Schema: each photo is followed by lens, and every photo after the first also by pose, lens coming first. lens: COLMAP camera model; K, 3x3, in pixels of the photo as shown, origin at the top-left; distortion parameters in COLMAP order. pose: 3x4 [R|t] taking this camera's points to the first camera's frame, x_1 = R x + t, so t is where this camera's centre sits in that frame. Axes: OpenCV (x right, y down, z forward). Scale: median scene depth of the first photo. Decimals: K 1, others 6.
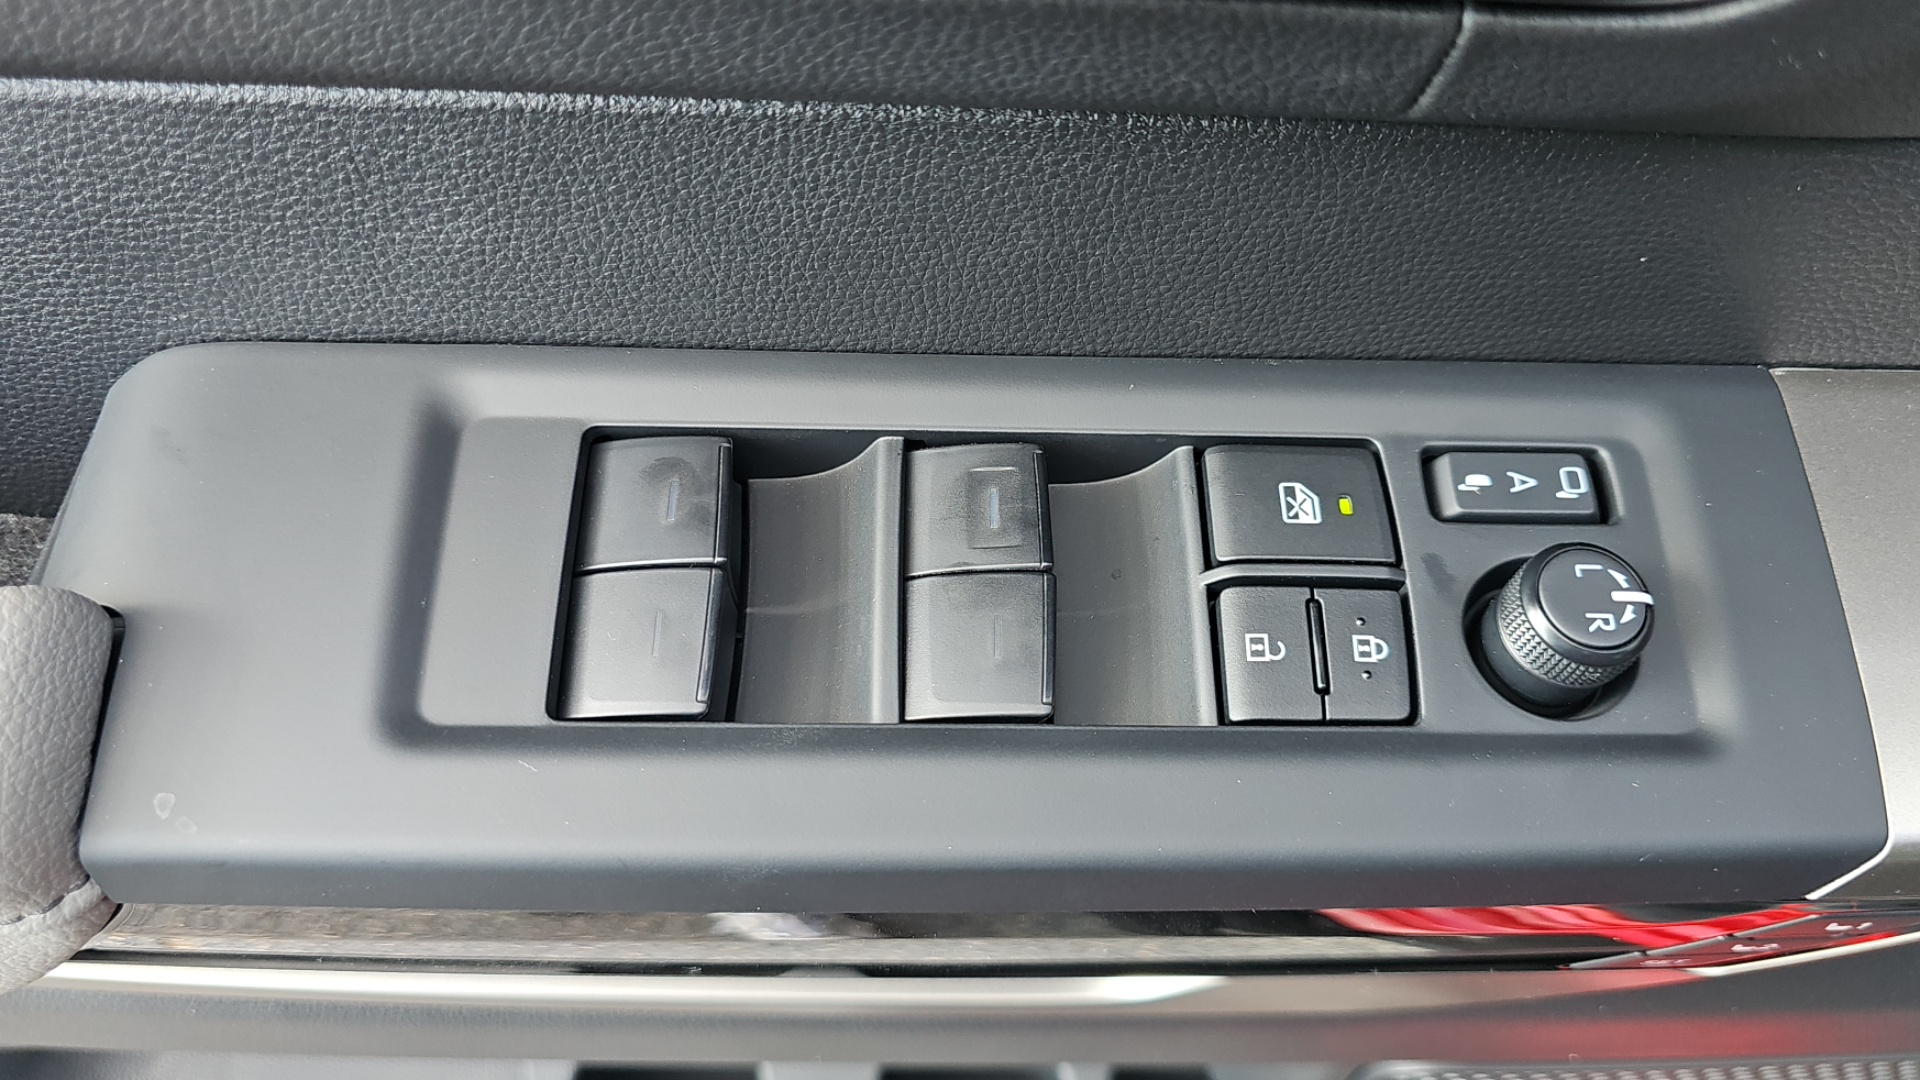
lens RADIAL K [[1465.0, 0, 960.0], [0, 1465.0, 540.0], [0, 0, 1]] dist [-0.026439, 0.001079]
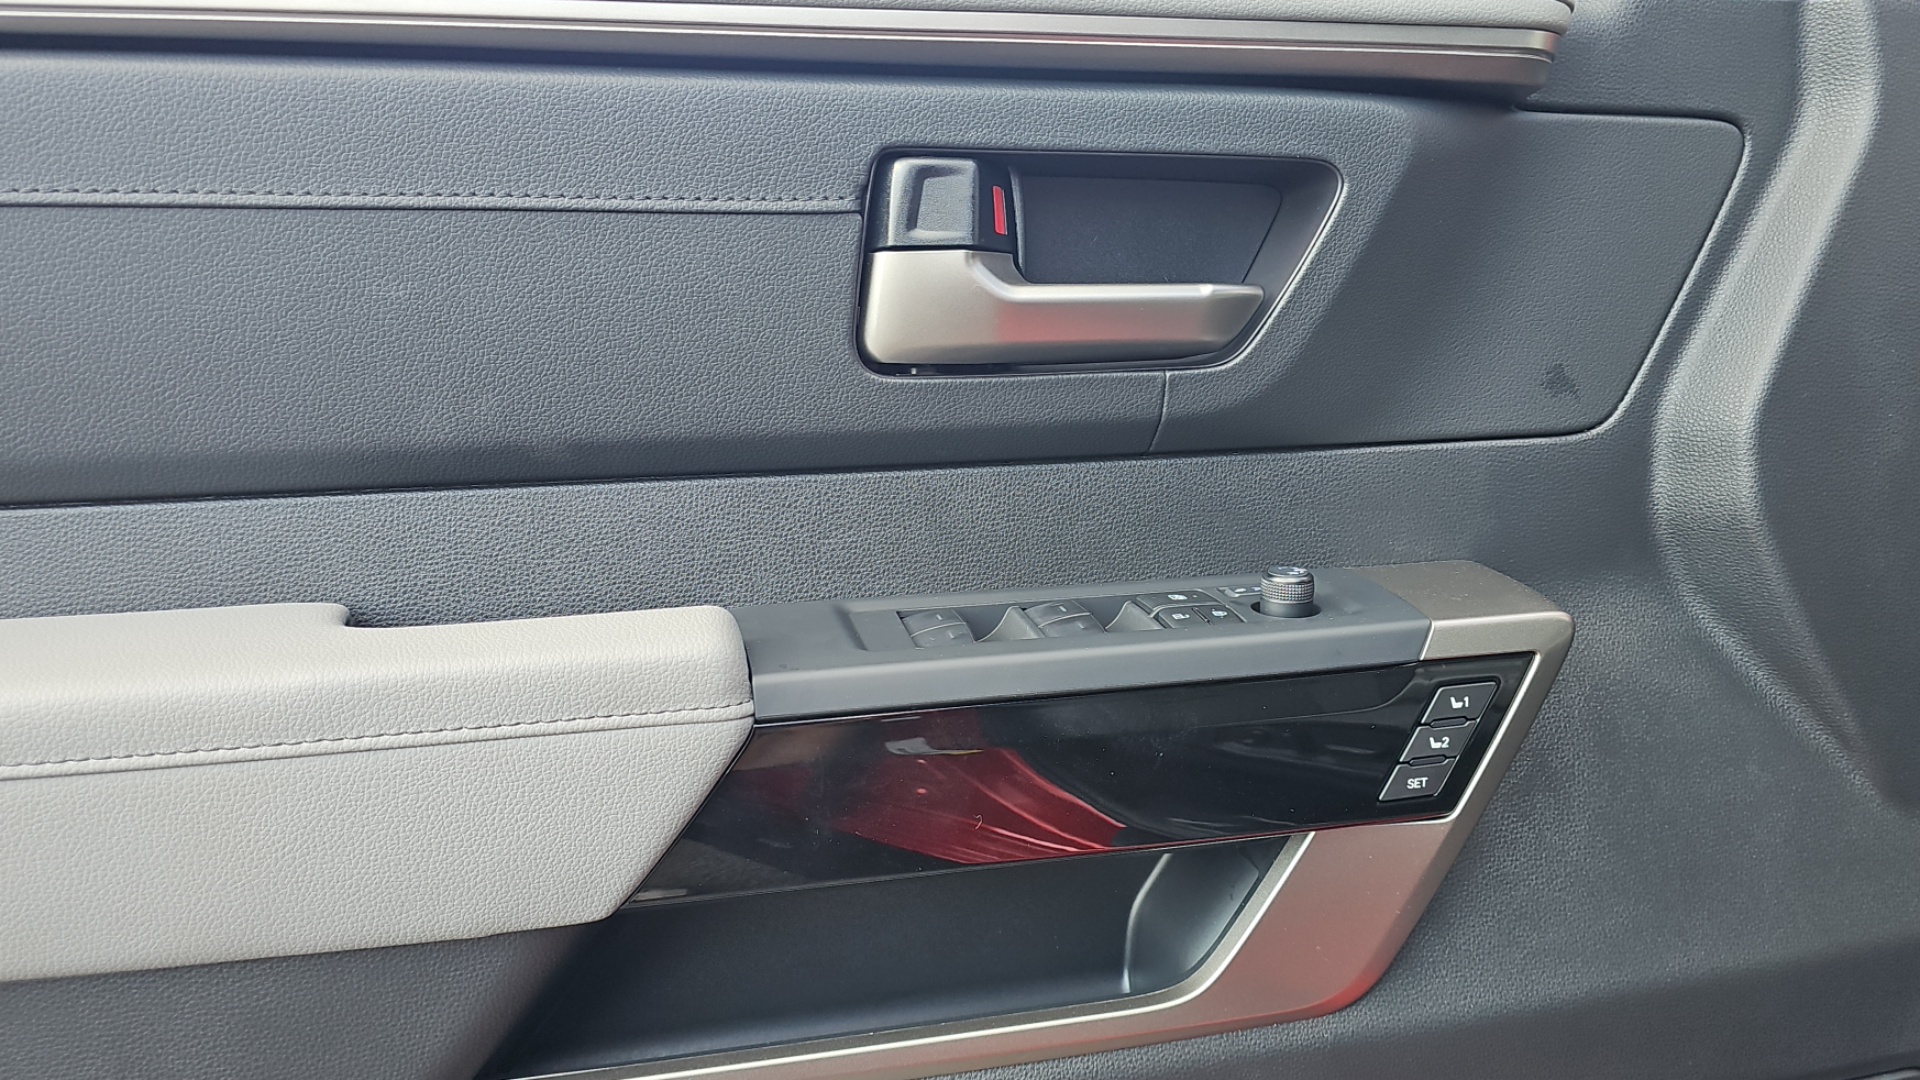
lens RADIAL K [[1413.1, 0, 960.0], [0, 1413.1, 540.0], [0, 0, 1]] dist [0.058050, -0.093205]
pose [[0.976205, -0.093944, 0.195443, -0.673112], [0.210490, 0.627178, -0.749895, 1.850626], [-0.052129, 0.773190, 0.632029, -0.685492]]
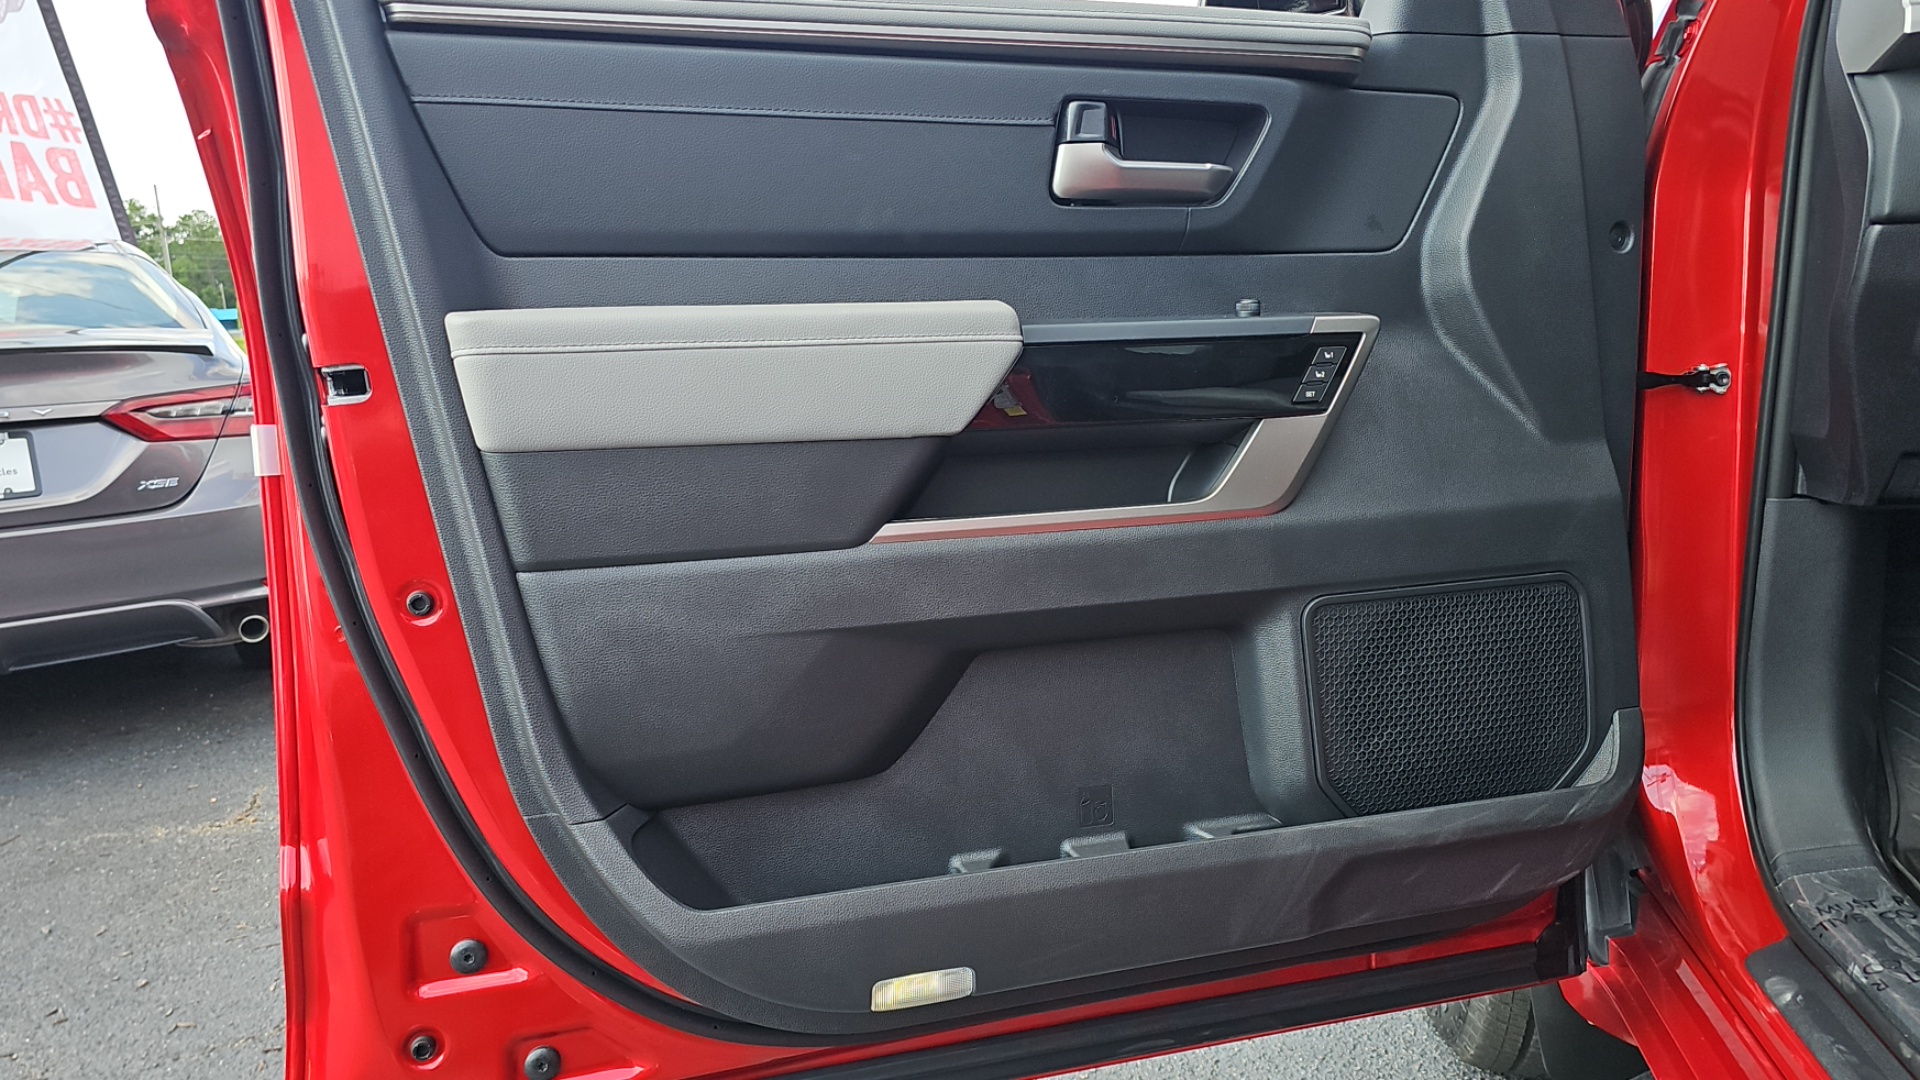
lens RADIAL K [[1387.4, 0, 960.0], [0, 1387.4, 540.0], [0, 0, 1]] dist [0.061608, -0.085297]
pose [[0.957306, -0.104267, 0.269617, -2.239833], [0.277586, 0.591901, -0.756703, 4.445670], [-0.080688, 0.799238, 0.595574, -1.427944]]
